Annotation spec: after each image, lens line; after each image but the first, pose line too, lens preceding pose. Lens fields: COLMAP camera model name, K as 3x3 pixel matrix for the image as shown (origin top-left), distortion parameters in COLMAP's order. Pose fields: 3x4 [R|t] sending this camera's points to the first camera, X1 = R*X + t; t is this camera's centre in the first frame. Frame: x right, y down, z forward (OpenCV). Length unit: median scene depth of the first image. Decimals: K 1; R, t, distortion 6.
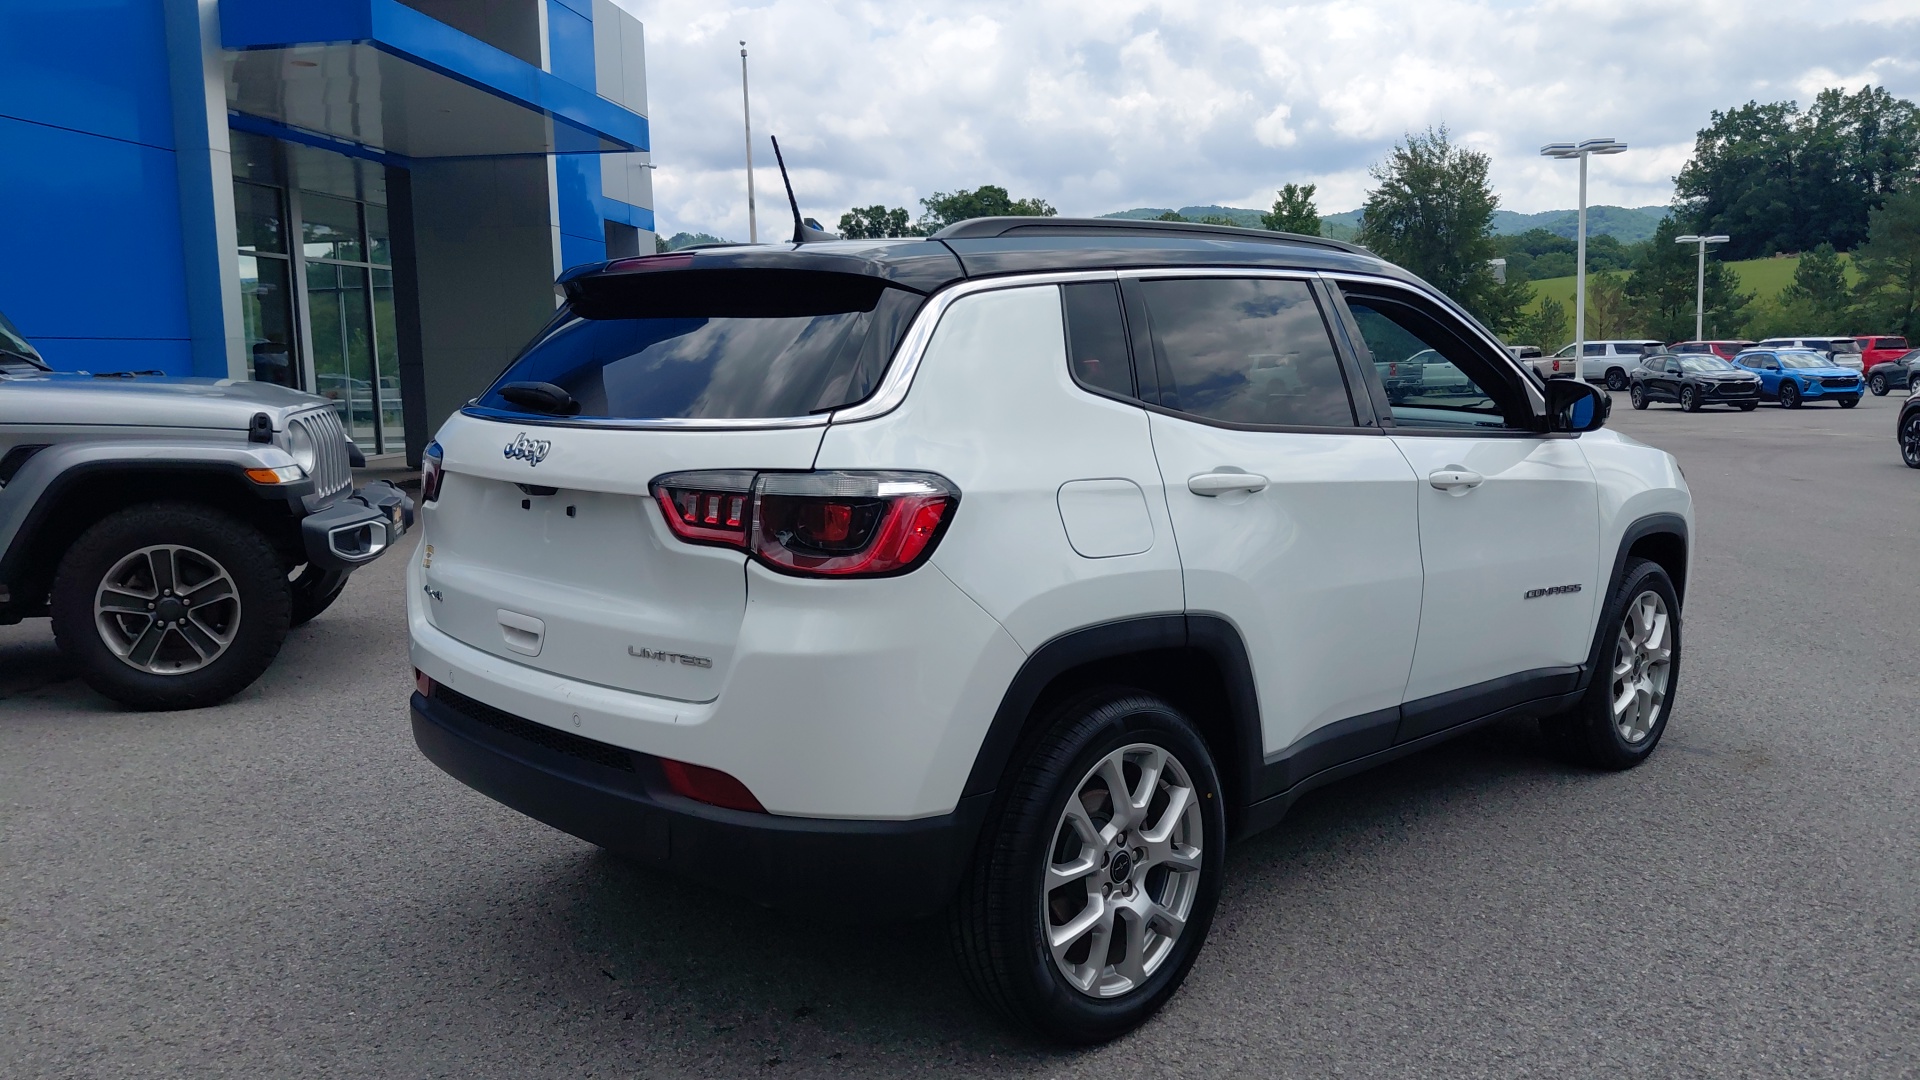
lens RADIAL K [[1438.2, 0, 953.7], [0, 1438.2, 535.9], [0, 0, 1]] dist [0.032799, -0.068900]
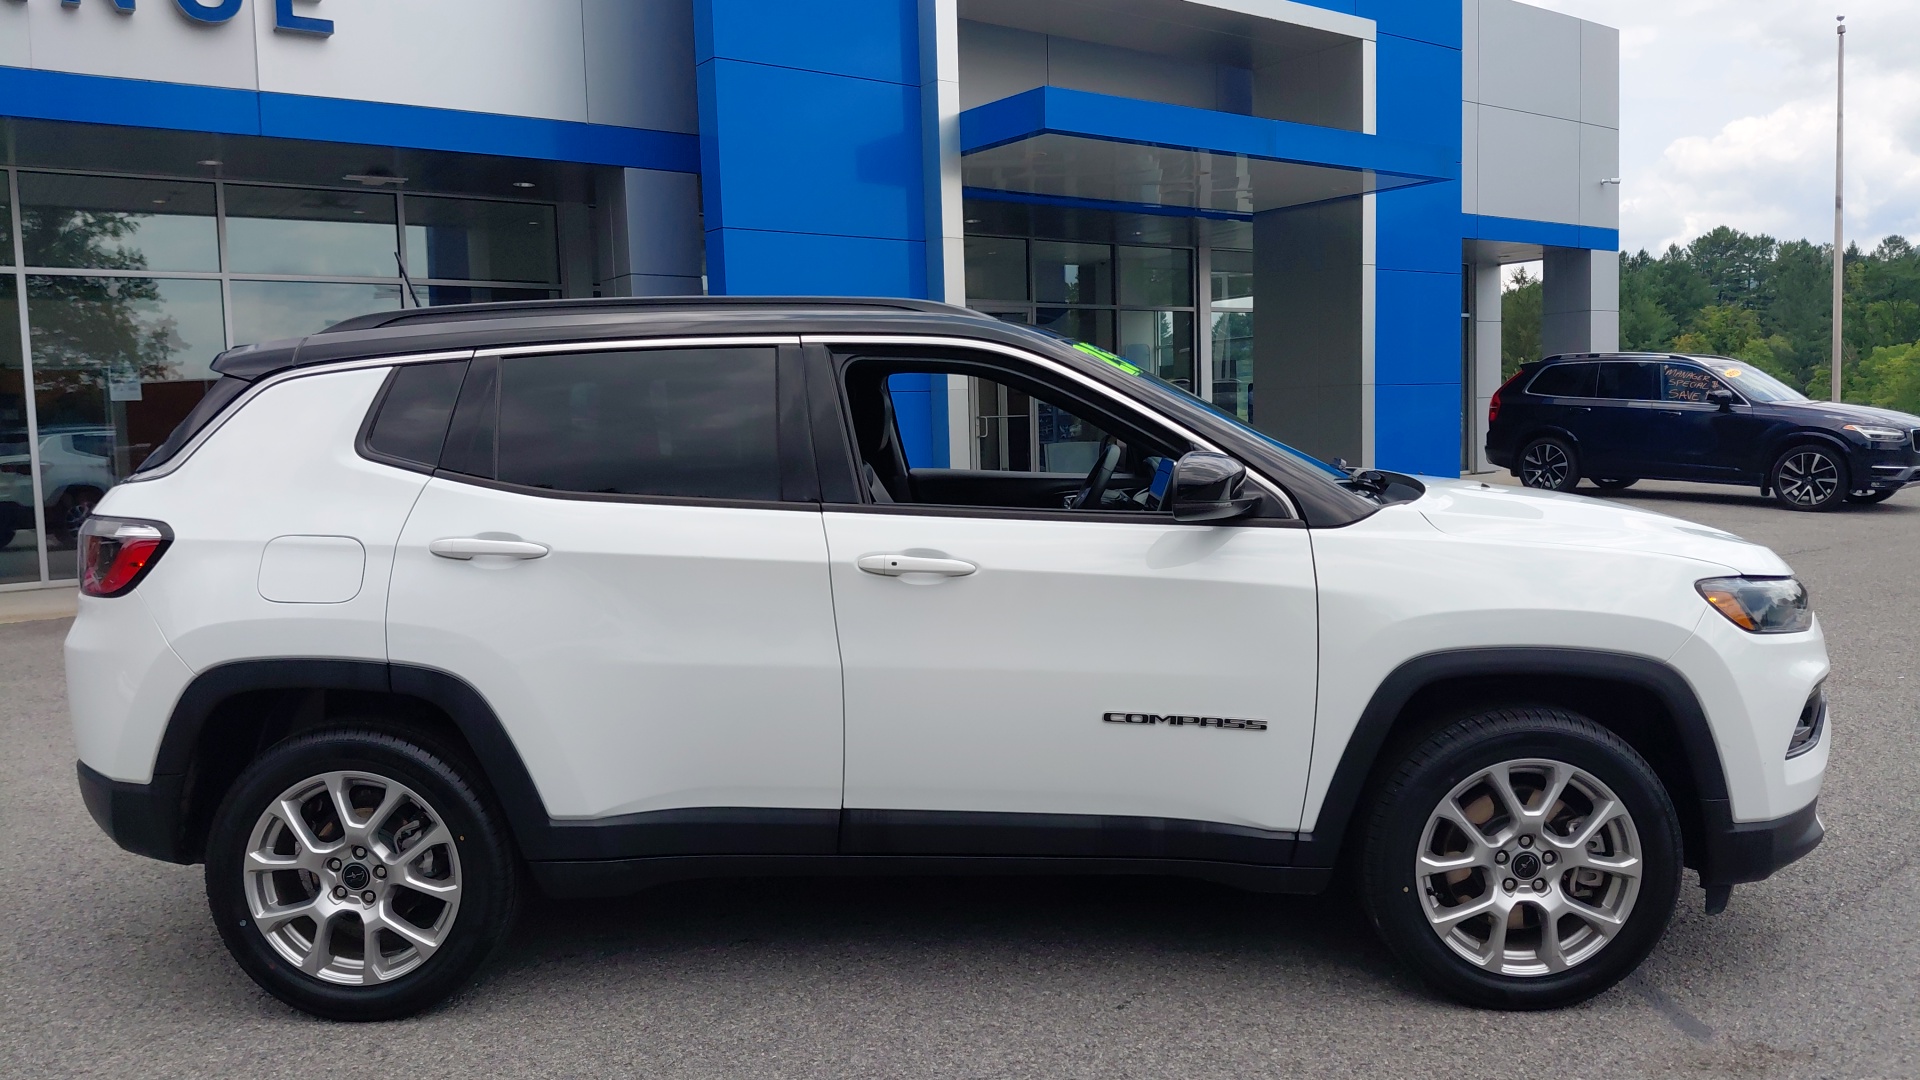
lens RADIAL K [[1438.2, 0, 965.5], [0, 1438.2, 527.9], [0, 0, 1]] dist [0.032799, -0.068900]
pose [[0.710443, 0.061787, -0.701037, 1.199666], [-0.077134, 0.996974, 0.009701, -0.090451], [0.699515, 0.047182, 0.713059, 0.492294]]
